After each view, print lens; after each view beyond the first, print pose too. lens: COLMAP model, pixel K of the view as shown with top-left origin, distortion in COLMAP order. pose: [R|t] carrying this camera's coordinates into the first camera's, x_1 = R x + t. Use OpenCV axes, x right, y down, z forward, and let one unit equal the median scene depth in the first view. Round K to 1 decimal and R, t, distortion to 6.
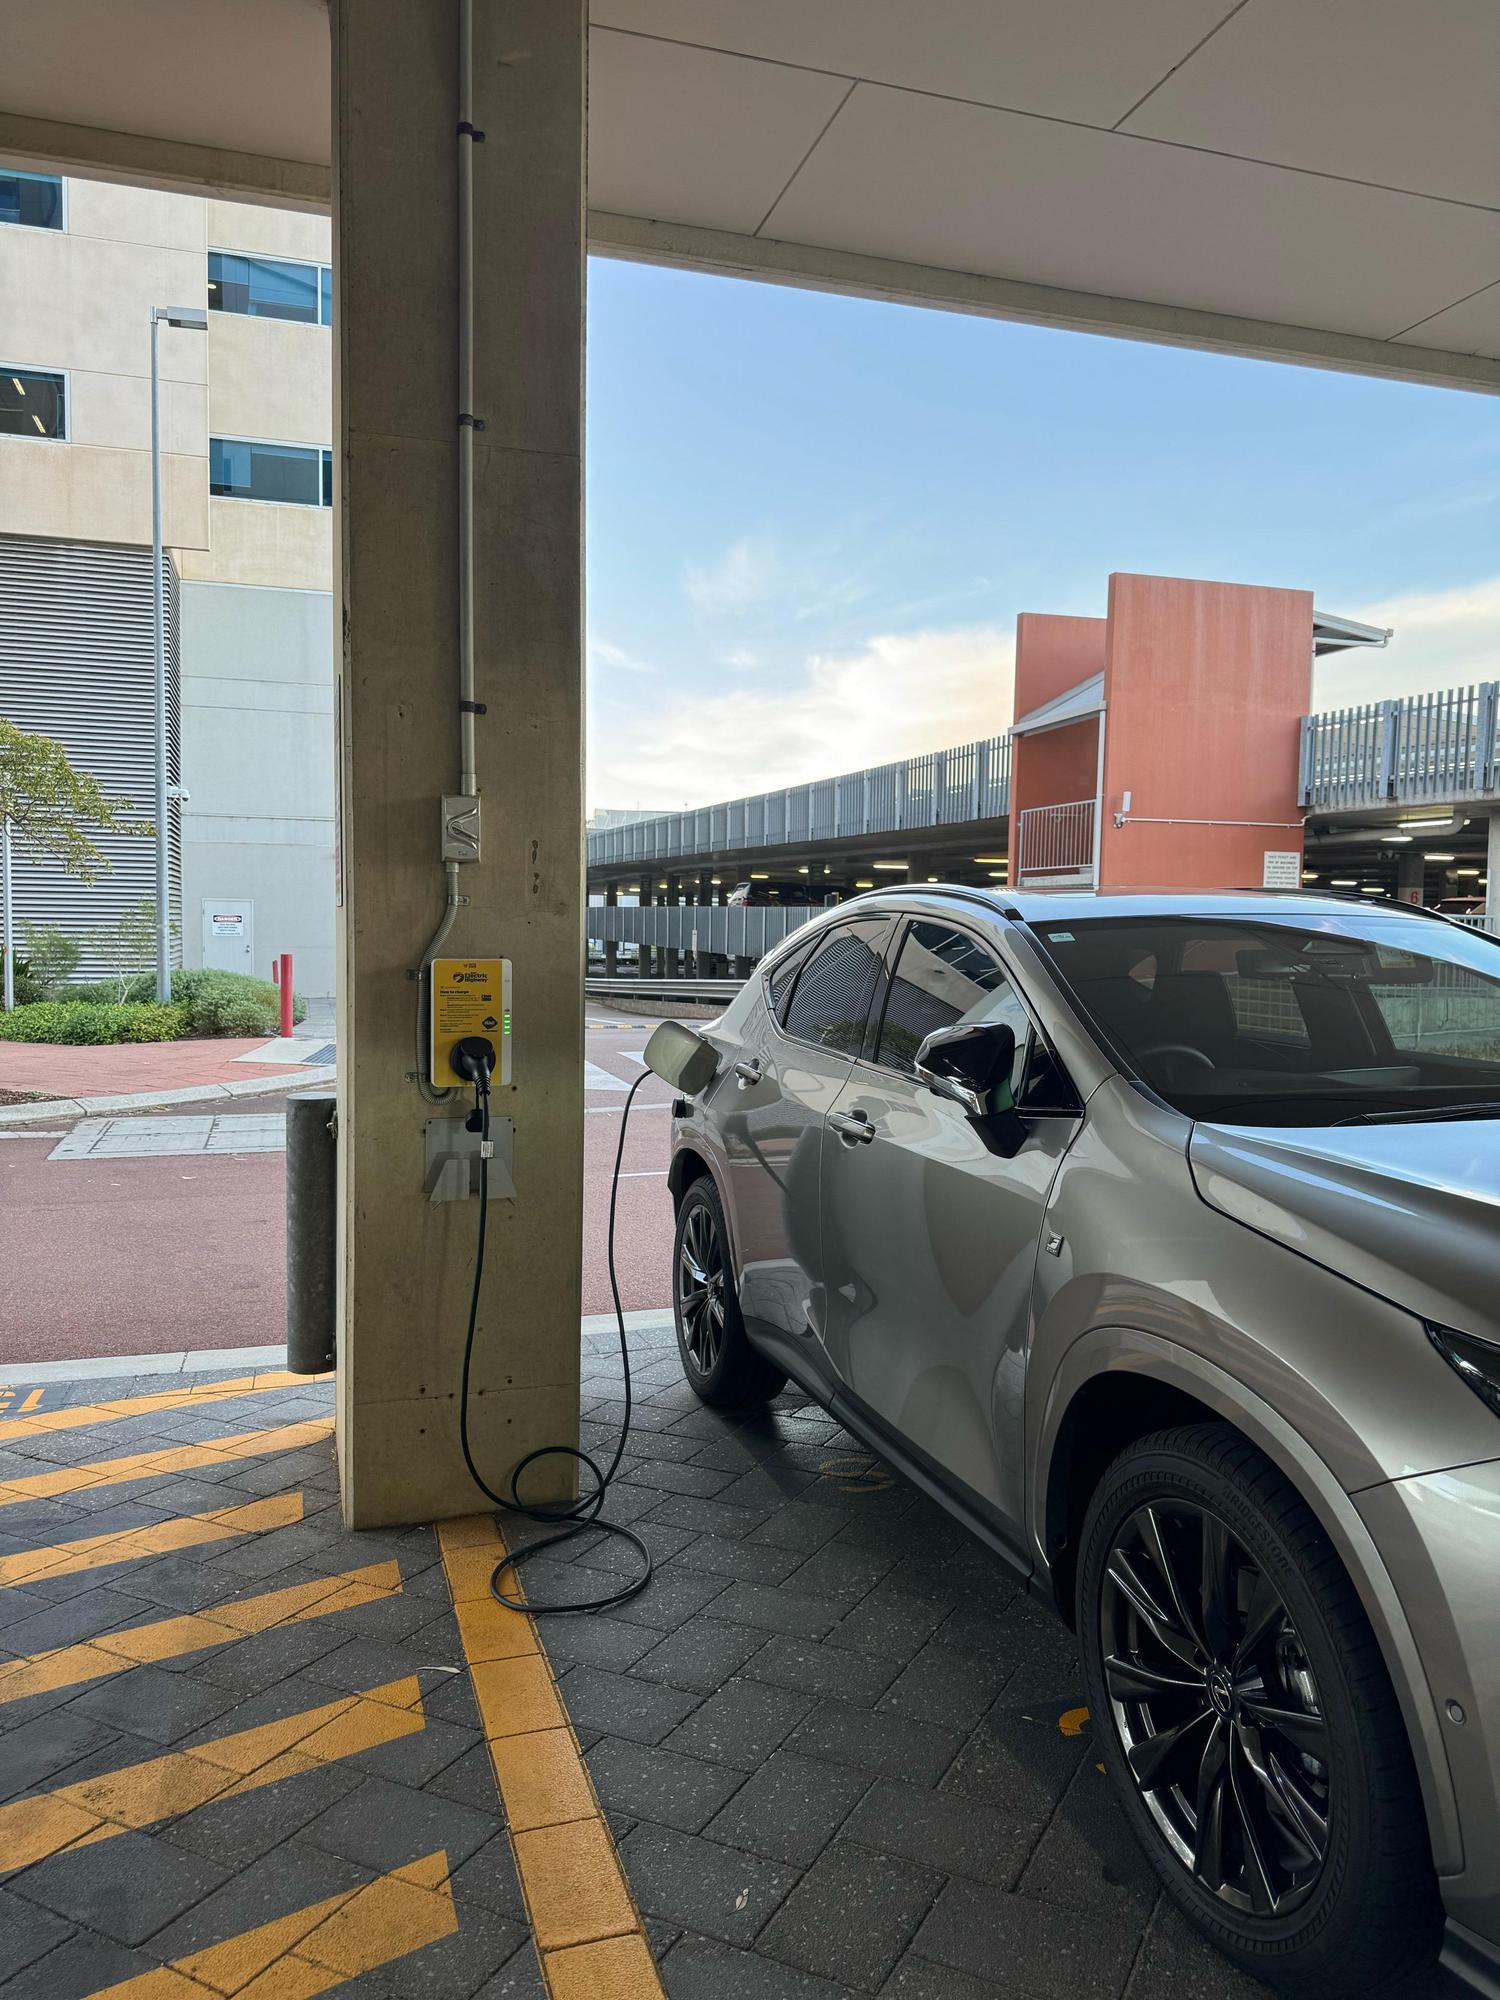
lens RADIAL K [[1409.1, 0, 750.0], [0, 1409.1, 1000.0], [0, 0, 1]] dist [0.009377, -0.003835]
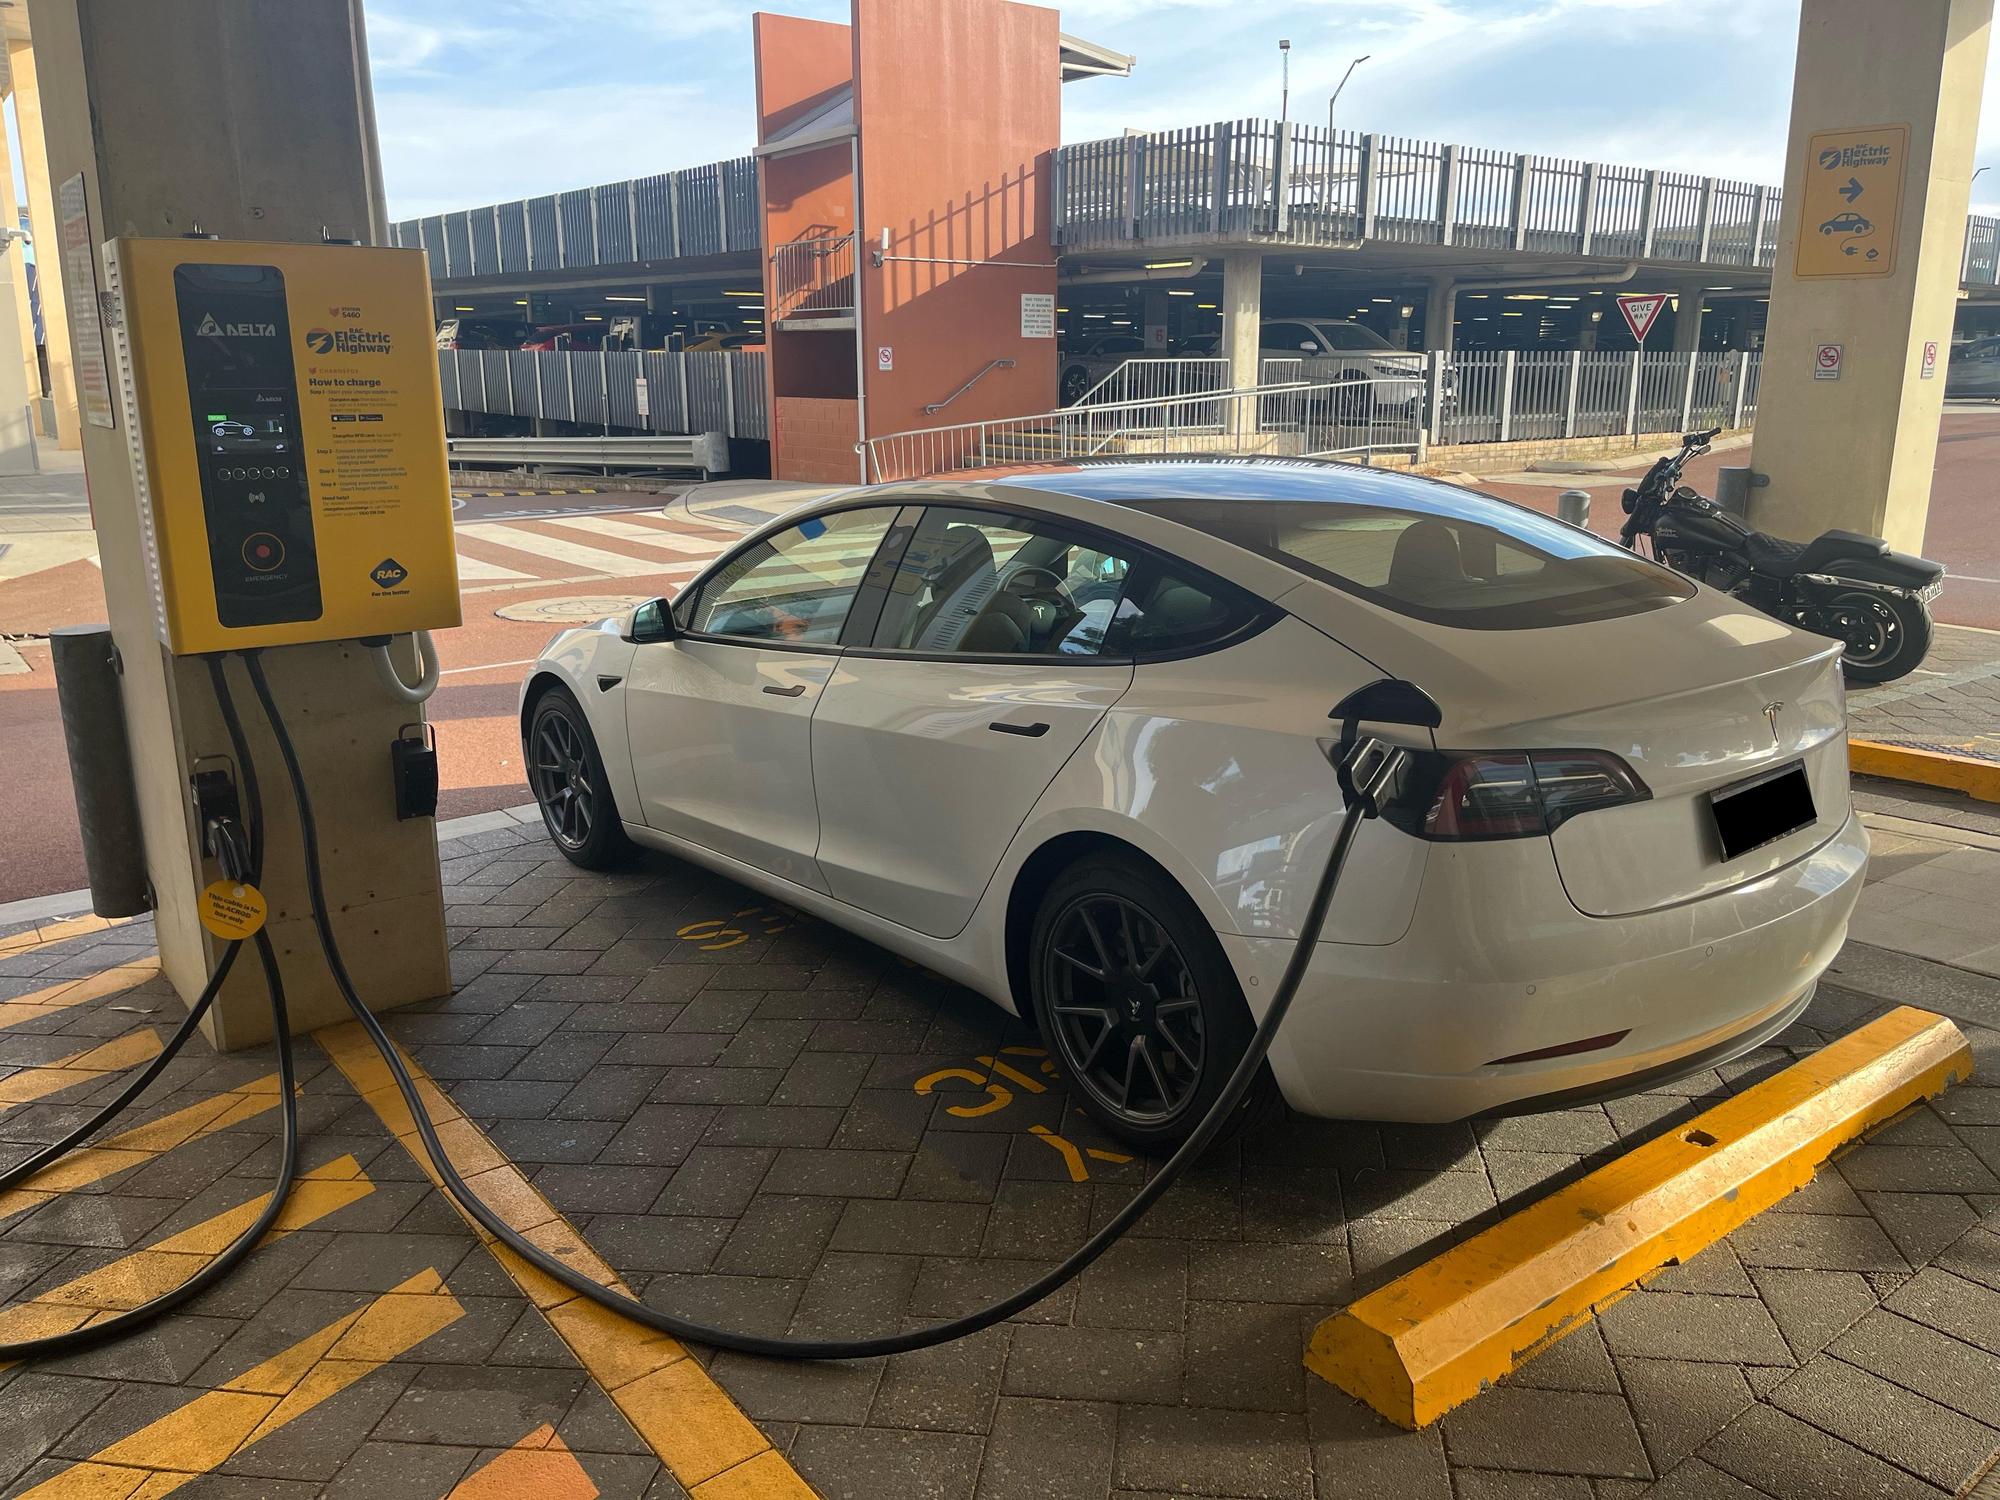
lens RADIAL K [[1504.9, 0, 1000.0], [0, 1504.9, 750.0], [0, 0, 1]] dist [0.011988, -0.006222]
pose [[0.943612, -0.099006, 0.315901, -0.058352], [0.034383, 0.978382, 0.203929, -0.034759], [-0.329262, -0.181568, 0.926617, -0.127155]]
